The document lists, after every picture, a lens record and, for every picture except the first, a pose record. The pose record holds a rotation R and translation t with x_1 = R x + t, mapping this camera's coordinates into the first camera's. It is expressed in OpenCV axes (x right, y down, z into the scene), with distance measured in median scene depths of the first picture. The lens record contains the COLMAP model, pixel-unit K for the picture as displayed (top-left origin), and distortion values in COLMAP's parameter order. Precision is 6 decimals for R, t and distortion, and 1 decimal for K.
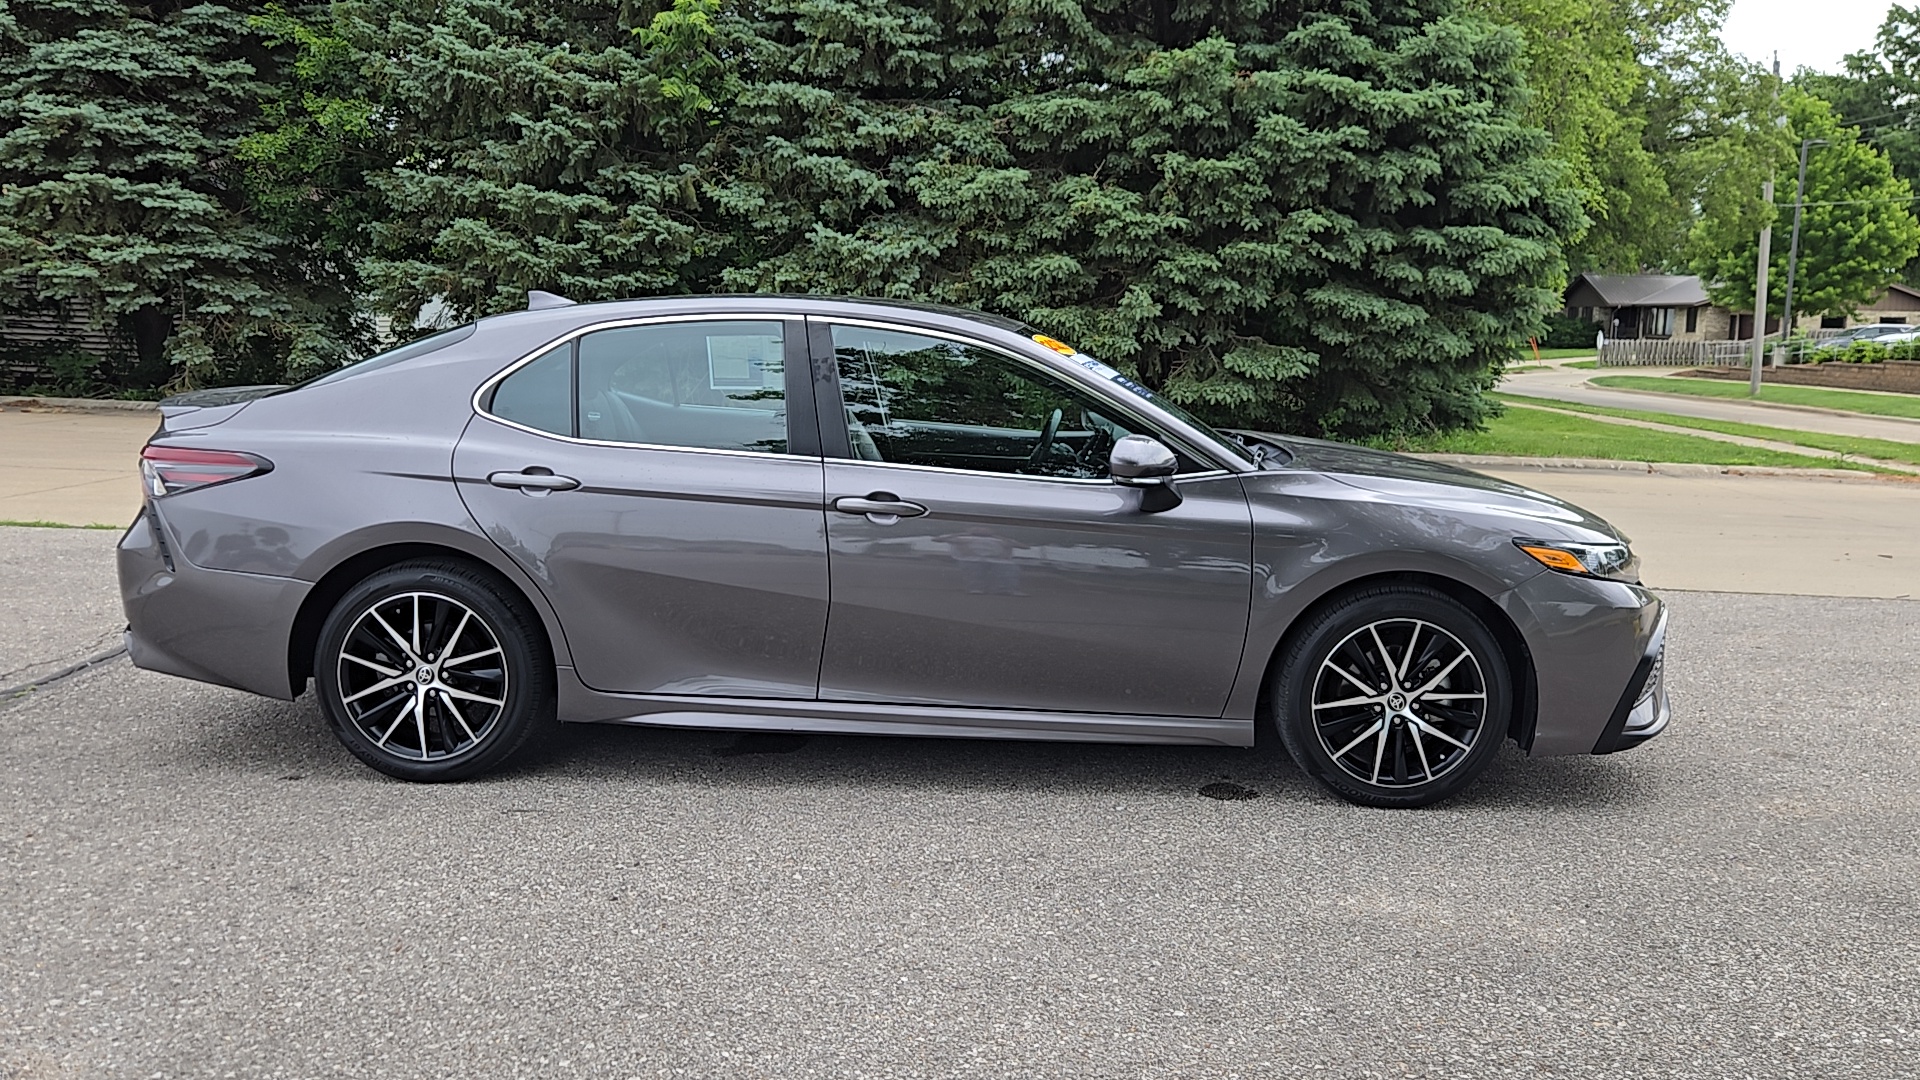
lens RADIAL K [[1596.4, 0, 954.4], [0, 1596.4, 537.0], [0, 0, 1]] dist [0.010679, 0.000901]
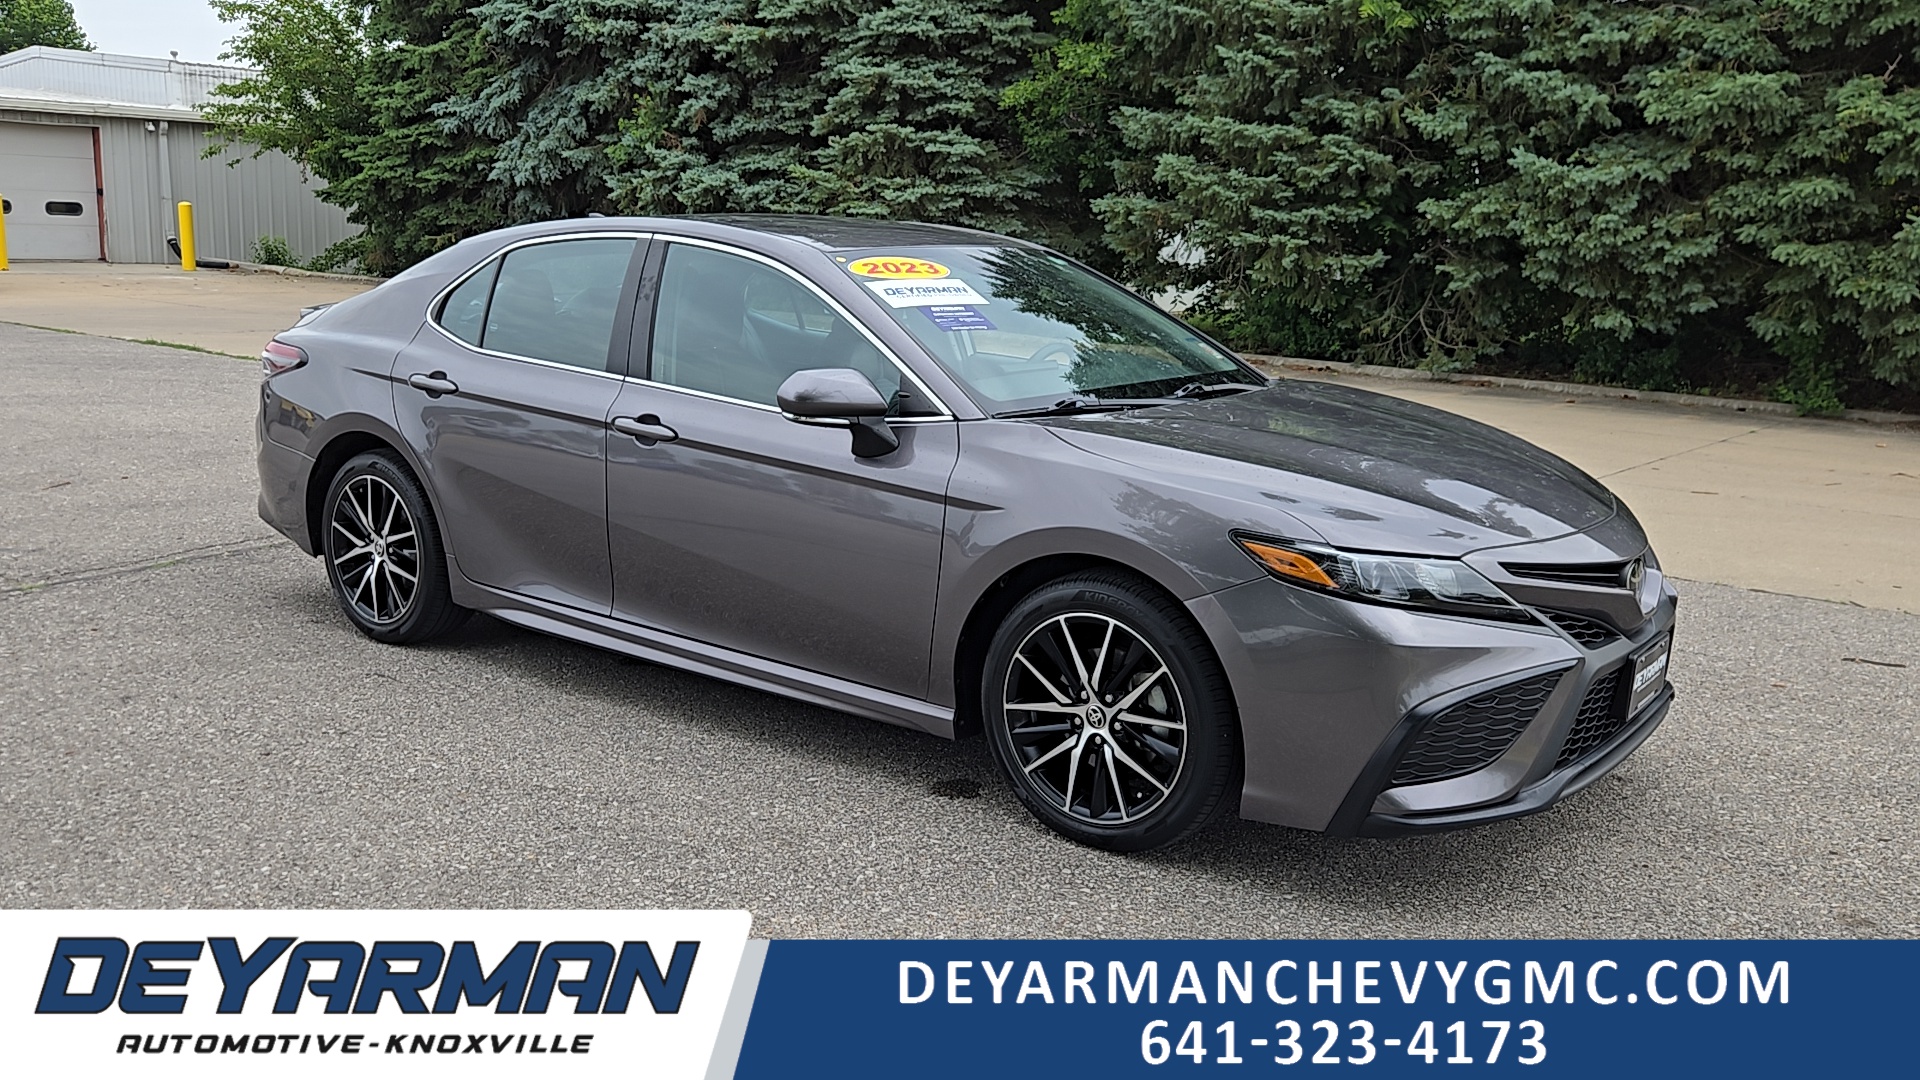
lens RADIAL K [[1596.4, 0, 954.4], [0, 1596.4, 537.0], [0, 0, 1]] dist [0.010679, 0.000901]
pose [[0.814339, 0.109207, -0.570022, 0.189150], [-0.088603, 0.994018, 0.063858, -0.009080], [0.573586, -0.001497, 0.819144, 0.085063]]
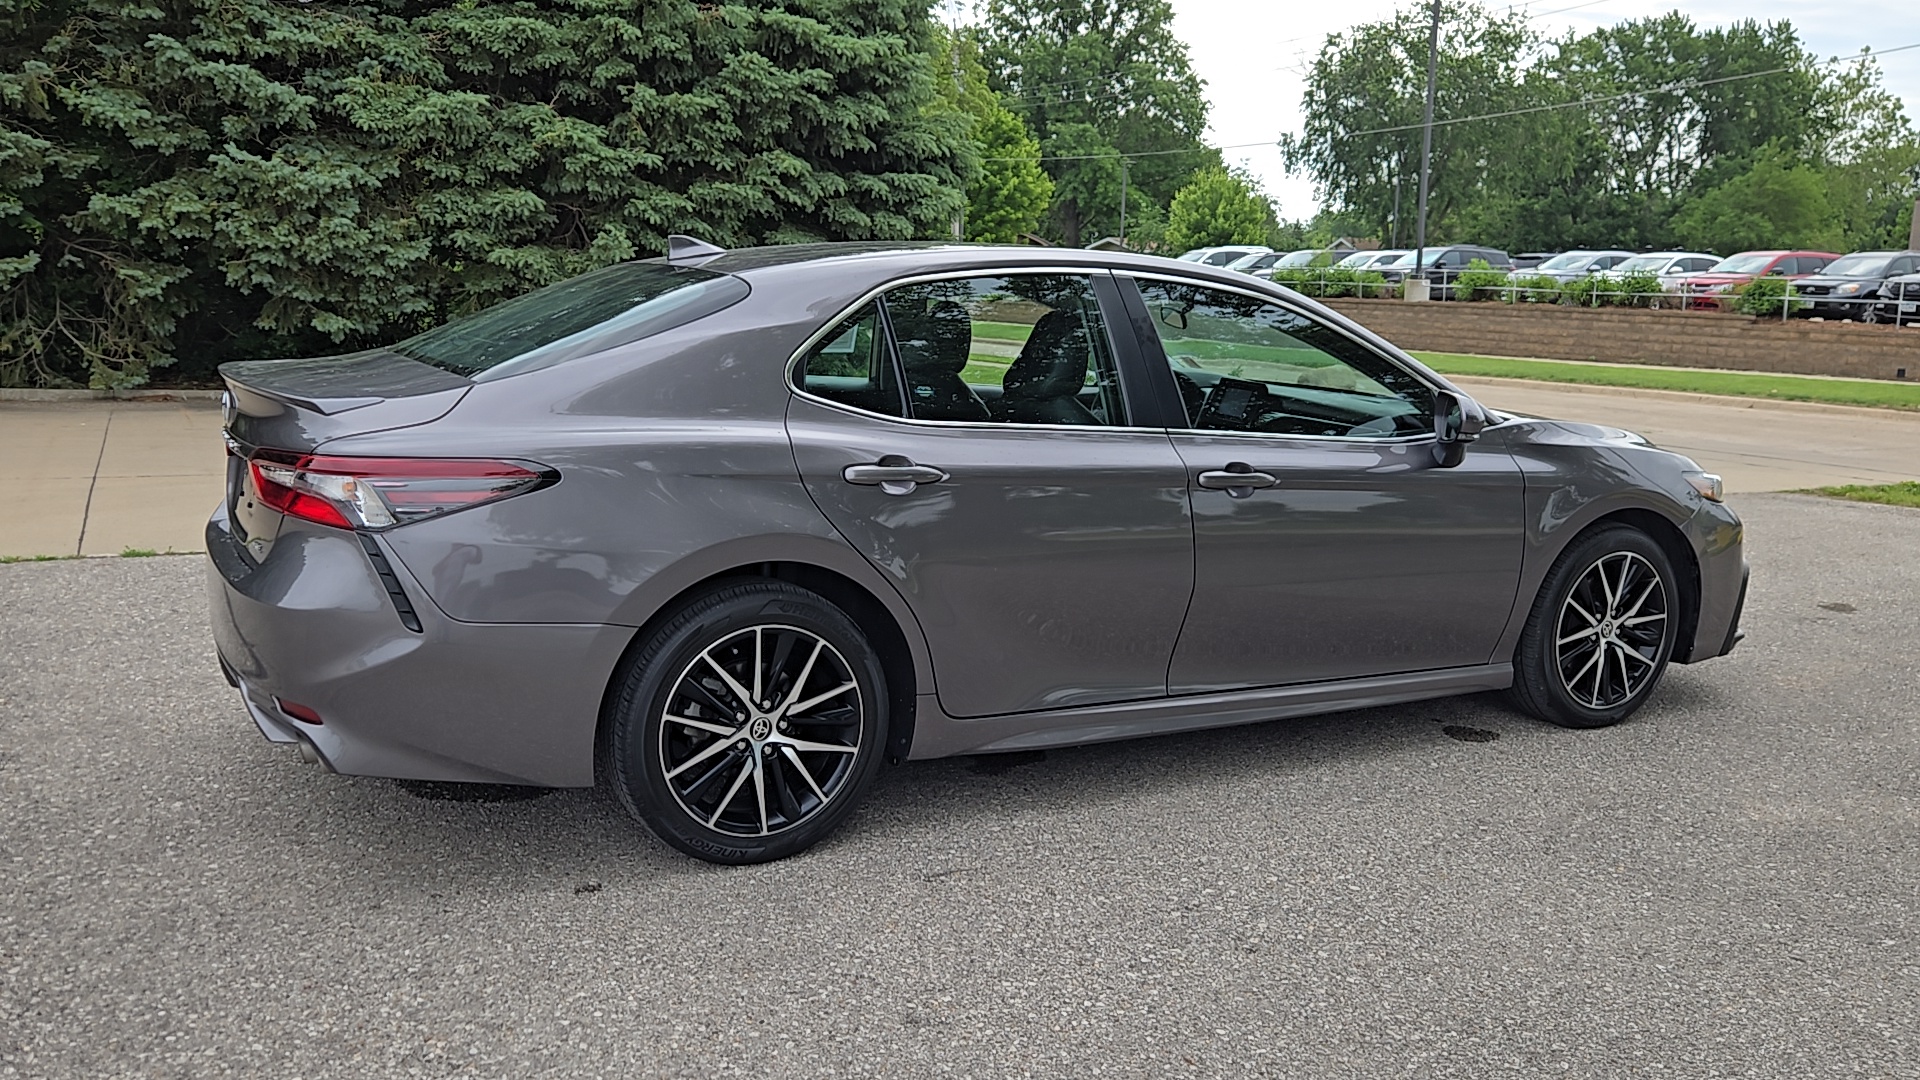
lens RADIAL K [[1596.4, 0, 954.4], [0, 1596.4, 537.0], [0, 0, 1]] dist [0.010679, 0.000901]
pose [[0.869223, -0.079280, 0.488022, -0.179475], [0.060773, 0.996707, 0.053674, -0.012666], [-0.490670, -0.016996, 0.871180, 0.077179]]
